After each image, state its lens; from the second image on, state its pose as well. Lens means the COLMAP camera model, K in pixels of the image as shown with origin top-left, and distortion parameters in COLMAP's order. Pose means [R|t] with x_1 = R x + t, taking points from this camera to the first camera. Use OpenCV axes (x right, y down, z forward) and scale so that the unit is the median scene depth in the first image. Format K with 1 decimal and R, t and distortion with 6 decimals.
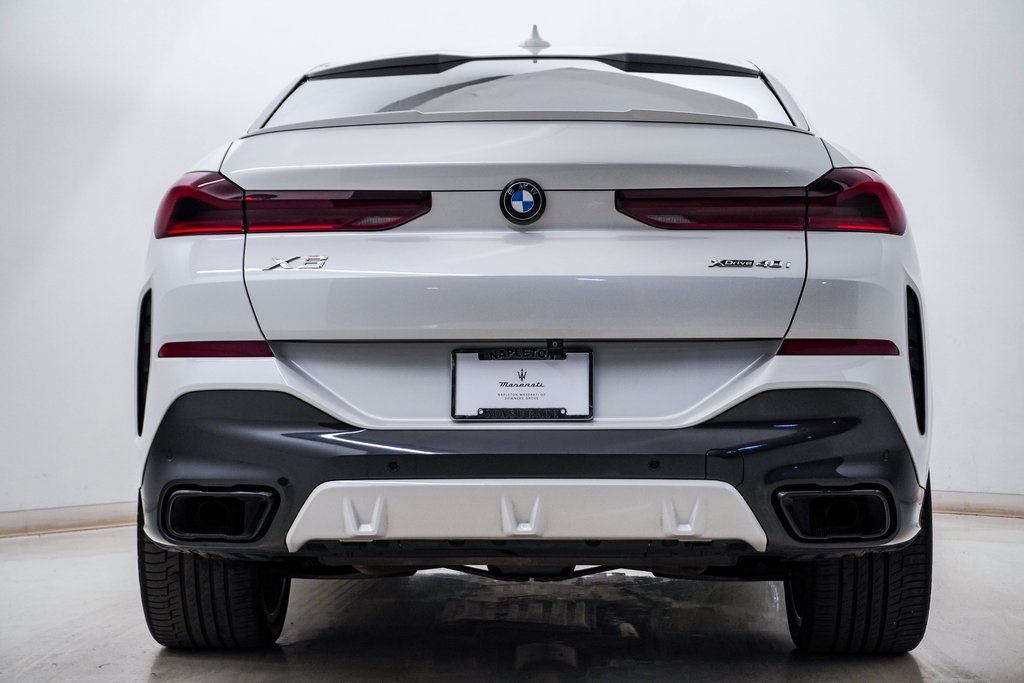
lens RADIAL K [[2053.6, 0, 512.0], [0, 2053.6, 341.5], [0, 0, 1]] dist [0.213594, 0.011664]
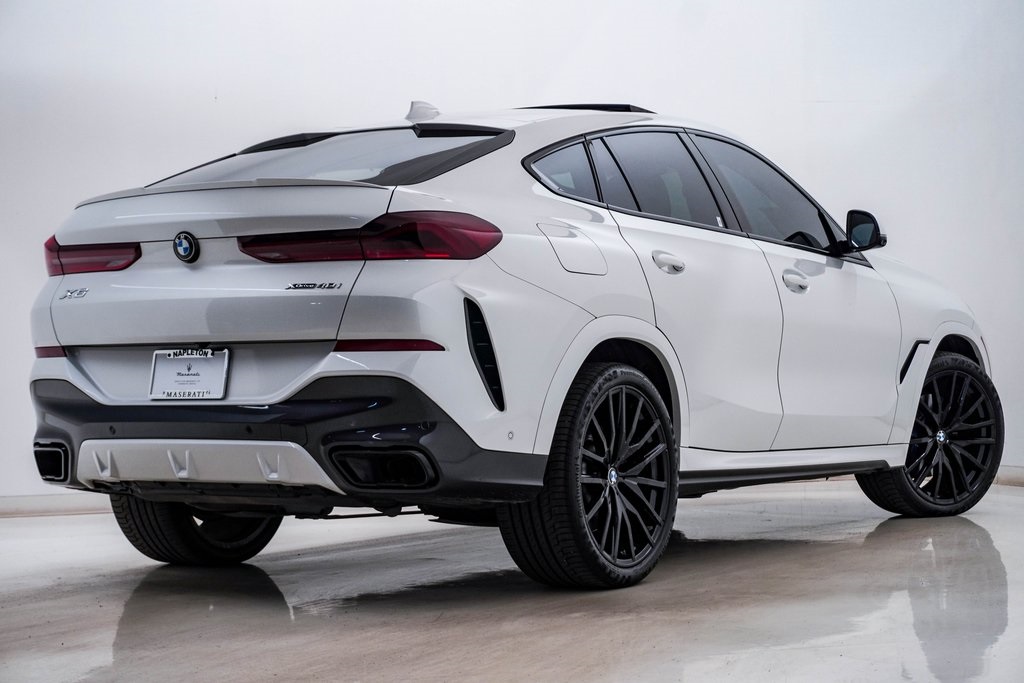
lens RADIAL K [[2181.7, 0, 512.0], [0, 2181.7, 341.5], [0, 0, 1]] dist [-0.010942, 0.236995]
pose [[0.854853, -0.014455, -0.518669, 0.988794], [0.012457, 0.999896, -0.007334, 0.012039], [0.518721, -0.000191, 0.854944, -0.187039]]
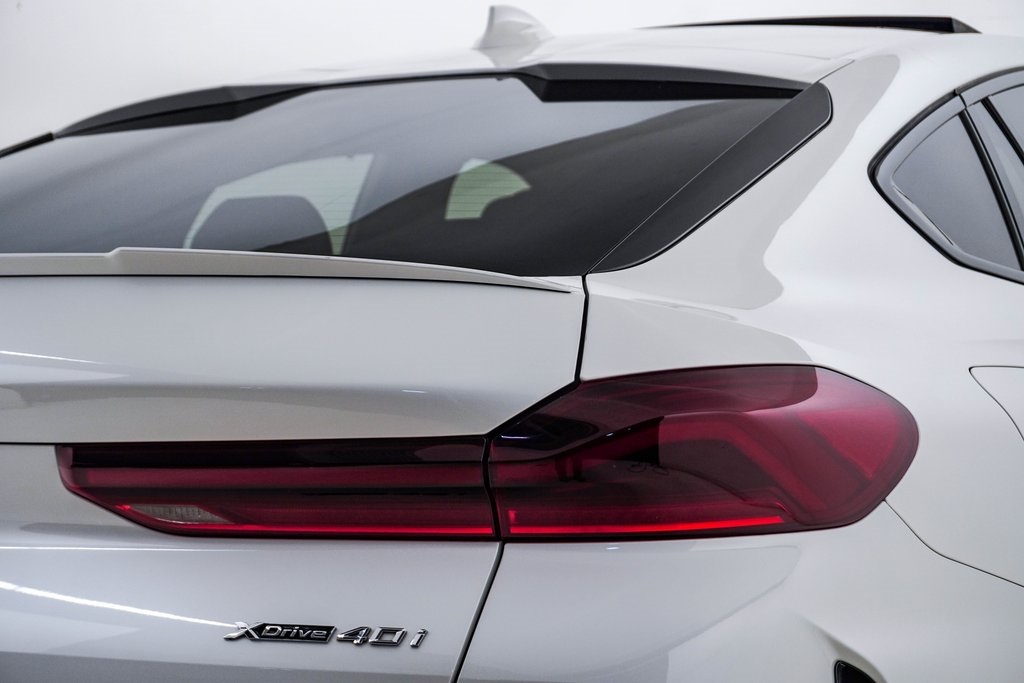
lens RADIAL K [[2181.7, 0, 512.0], [0, 2181.7, 341.5], [0, 0, 1]] dist [-0.010942, 0.236995]
pose [[0.892507, -0.002594, -0.451025, 0.339147], [0.017296, 0.999445, 0.028478, -0.105934], [0.450701, -0.033218, 0.892057, 0.636625]]
